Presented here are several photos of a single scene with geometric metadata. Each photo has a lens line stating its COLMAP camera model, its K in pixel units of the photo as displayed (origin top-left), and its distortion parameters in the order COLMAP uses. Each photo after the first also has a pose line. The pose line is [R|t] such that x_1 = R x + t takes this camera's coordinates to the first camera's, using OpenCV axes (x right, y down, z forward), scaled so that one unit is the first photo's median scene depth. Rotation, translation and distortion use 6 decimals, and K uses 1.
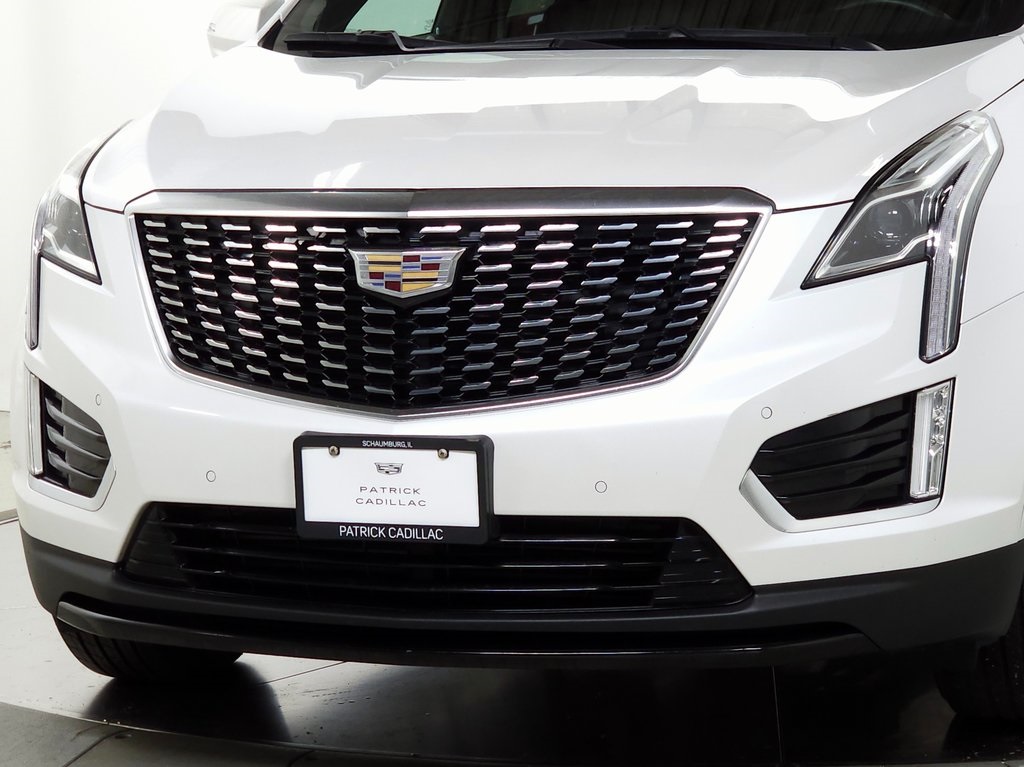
lens RADIAL K [[3251.0, 0, 512.0], [0, 3251.0, 383.5], [0, 0, 1]] dist [-1.574019, 42.621283]
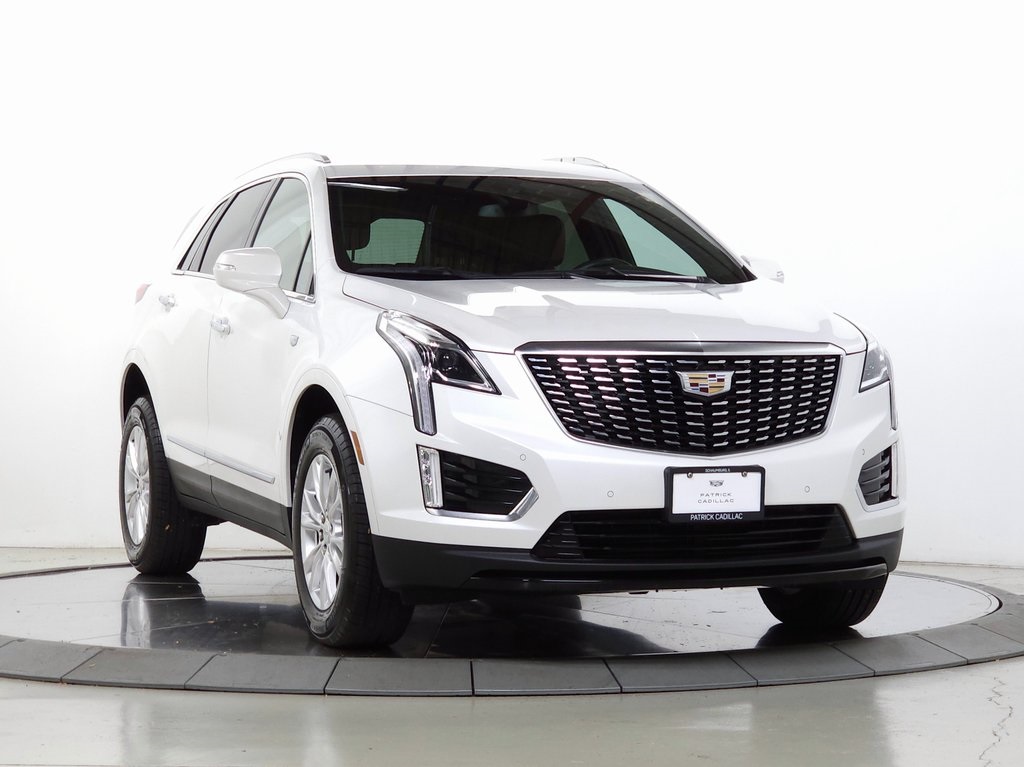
lens RADIAL K [[2670.8, 0, 512.0], [0, 2670.8, 383.5], [0, 0, 1]] dist [-1.017192, 18.565053]
pose [[0.793671, 0.012469, 0.608220, -1.089235], [0.050654, 0.994964, -0.086496, 0.096954], [-0.606235, 0.099458, 0.789042, -0.178033]]
